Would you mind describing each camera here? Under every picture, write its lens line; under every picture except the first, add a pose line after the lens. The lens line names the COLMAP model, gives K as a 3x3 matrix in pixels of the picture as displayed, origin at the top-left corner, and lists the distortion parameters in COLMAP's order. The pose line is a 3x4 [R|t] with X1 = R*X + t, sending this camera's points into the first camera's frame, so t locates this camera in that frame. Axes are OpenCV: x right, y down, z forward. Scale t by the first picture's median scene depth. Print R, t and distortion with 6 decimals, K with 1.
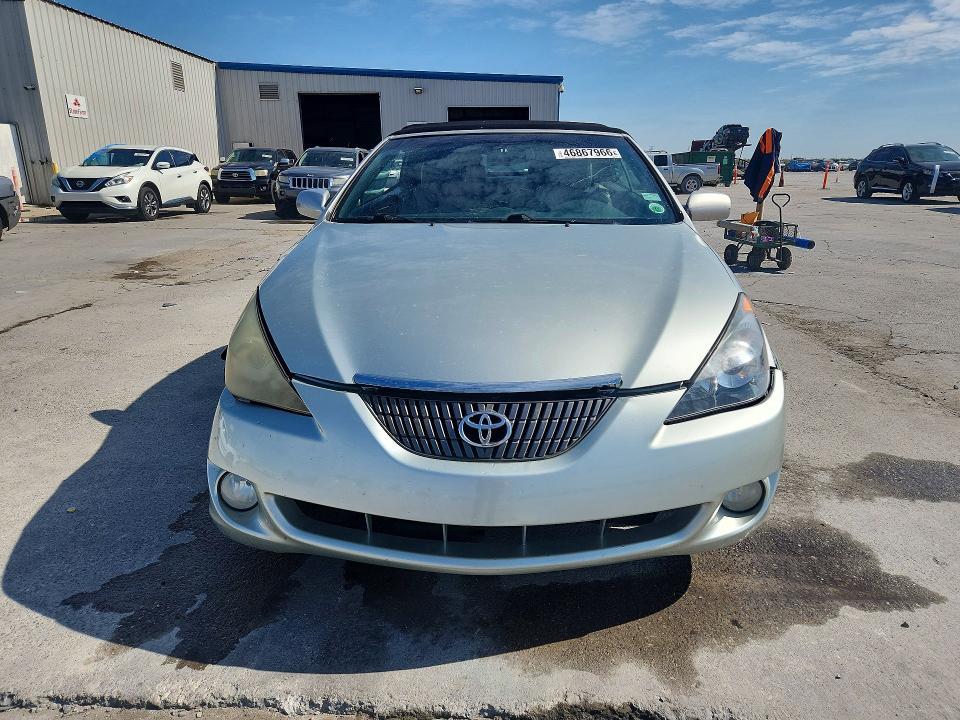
lens RADIAL K [[678.1, 0, 486.2], [0, 678.1, 365.4], [0, 0, 1]] dist [0.105361, -0.082529]
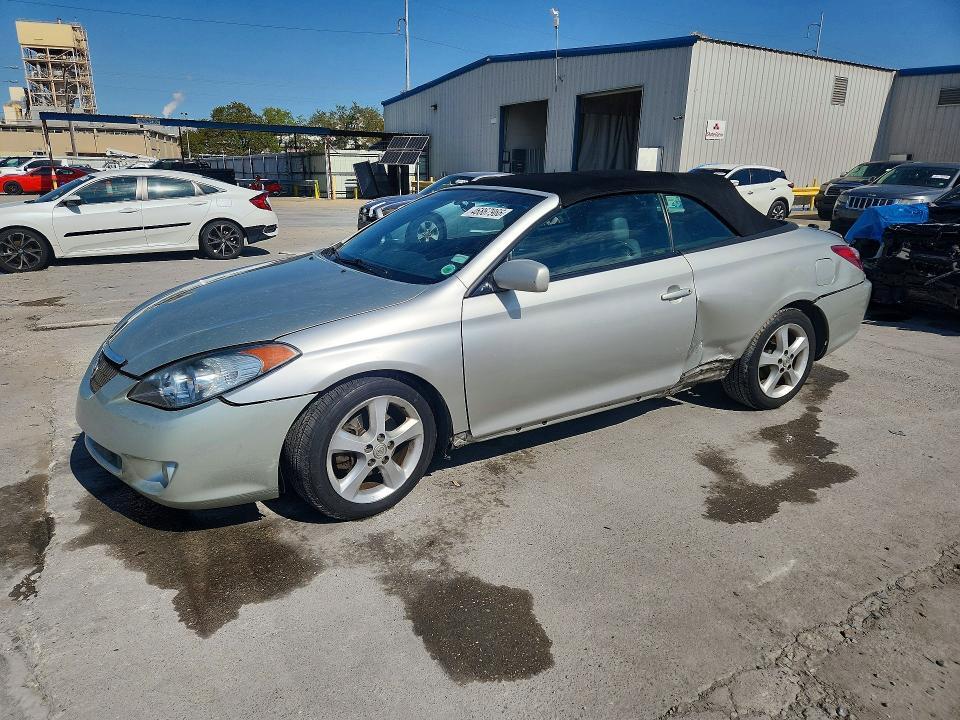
lens RADIAL K [[678.1, 0, 486.2], [0, 678.1, 365.4], [0, 0, 1]] dist [0.105361, -0.082529]
pose [[0.512553, 0.251869, -0.820885, 0.269046], [-0.256402, 0.957289, 0.133627, -0.054296], [0.819480, 0.141986, 0.555241, 0.111502]]
